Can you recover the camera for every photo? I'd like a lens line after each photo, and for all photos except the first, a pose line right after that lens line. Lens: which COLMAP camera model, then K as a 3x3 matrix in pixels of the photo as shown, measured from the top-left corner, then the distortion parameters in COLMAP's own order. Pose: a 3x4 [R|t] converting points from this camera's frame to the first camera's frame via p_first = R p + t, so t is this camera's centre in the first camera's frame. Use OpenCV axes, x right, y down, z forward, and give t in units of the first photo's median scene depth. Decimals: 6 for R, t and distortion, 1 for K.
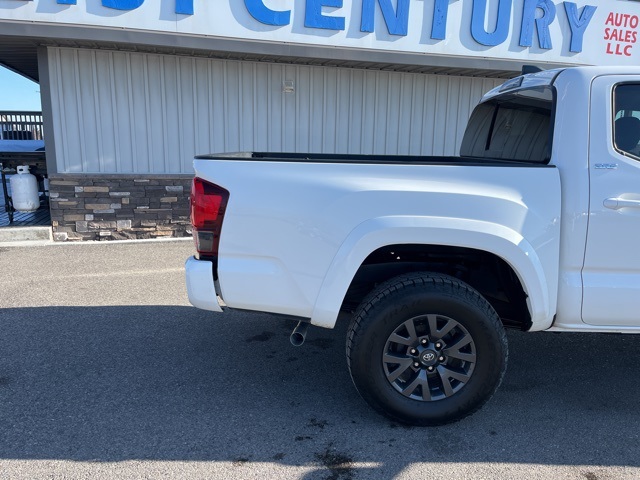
lens RADIAL K [[481.7, 0, 315.8], [0, 481.7, 244.9], [0, 0, 1]] dist [0.068794, -0.092445]
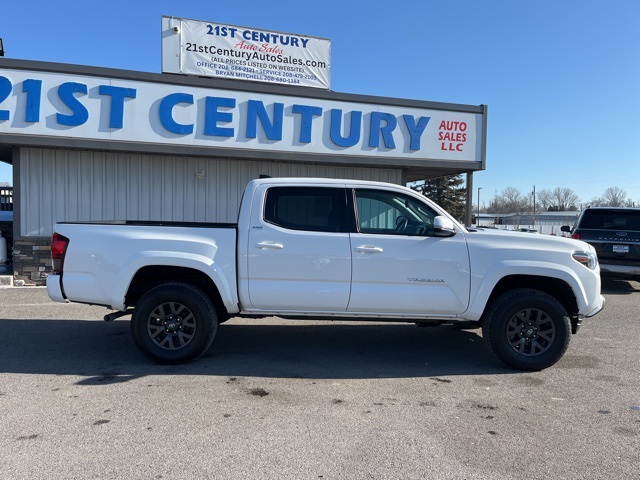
lens RADIAL K [[481.7, 0, 315.4], [0, 481.7, 243.3], [0, 0, 1]] dist [0.068794, -0.092445]
pose [[0.999999, 0.001642, -0.000465, 0.312509], [-0.001692, 0.989475, -0.144692, 0.072458], [0.000222, 0.144692, 0.989477, -0.368202]]
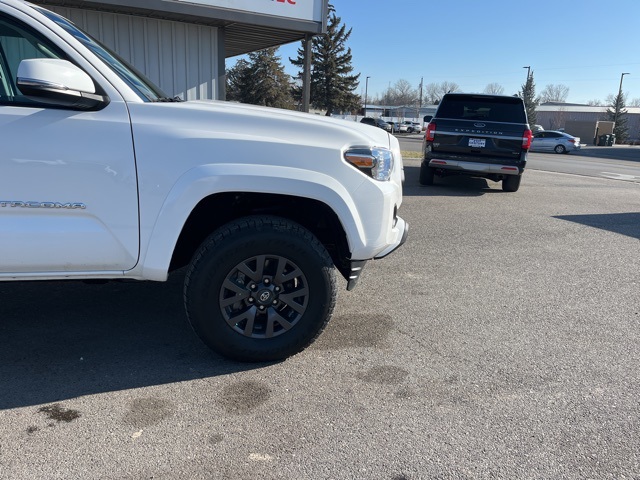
lens RADIAL K [[481.7, 0, 316.2], [0, 481.7, 237.6], [0, 0, 1]] dist [0.068794, -0.092445]
pose [[0.977293, -0.024039, 0.210523, 0.601771], [0.010084, 0.997695, 0.067111, 0.022720], [-0.211651, -0.063464, 0.975283, -0.005294]]
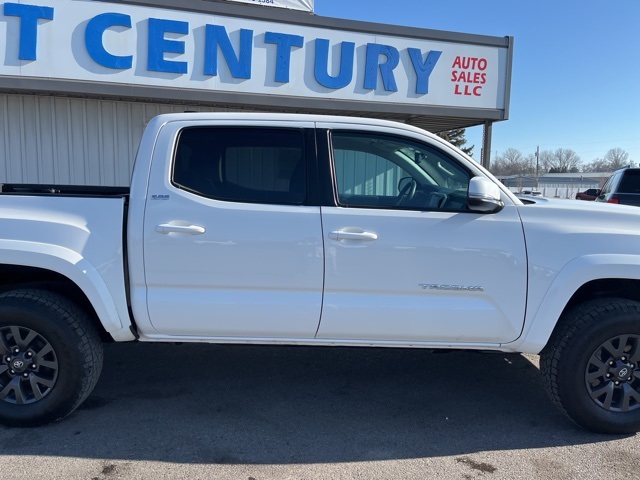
lens RADIAL K [[481.7, 0, 315.3], [0, 481.7, 240.4], [0, 0, 1]] dist [0.068794, -0.092445]
pose [[0.999996, 0.000937, 0.002547, 0.359504], [-0.000748, 0.997297, -0.073469, 0.010421], [-0.002609, 0.073467, 0.997294, -0.059602]]
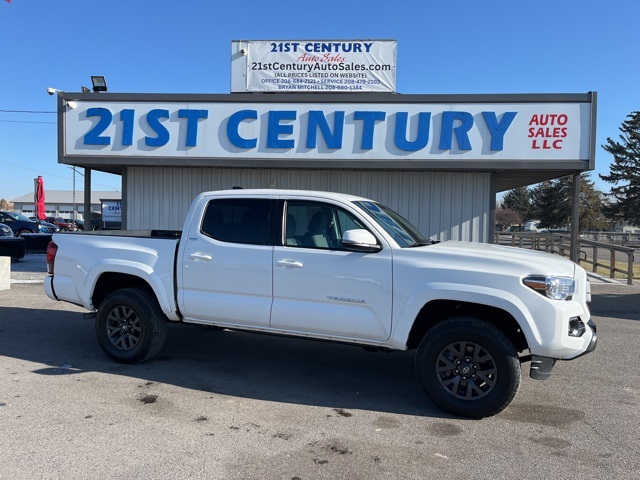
lens RADIAL K [[481.7, 0, 317.3], [0, 481.7, 240.7], [0, 0, 1]] dist [0.068794, -0.092445]
pose [[0.930021, 0.017406, -0.367093, 0.691878], [-0.076517, 0.986158, -0.147097, 0.041444], [0.359452, 0.164892, 0.918480, -0.269286]]
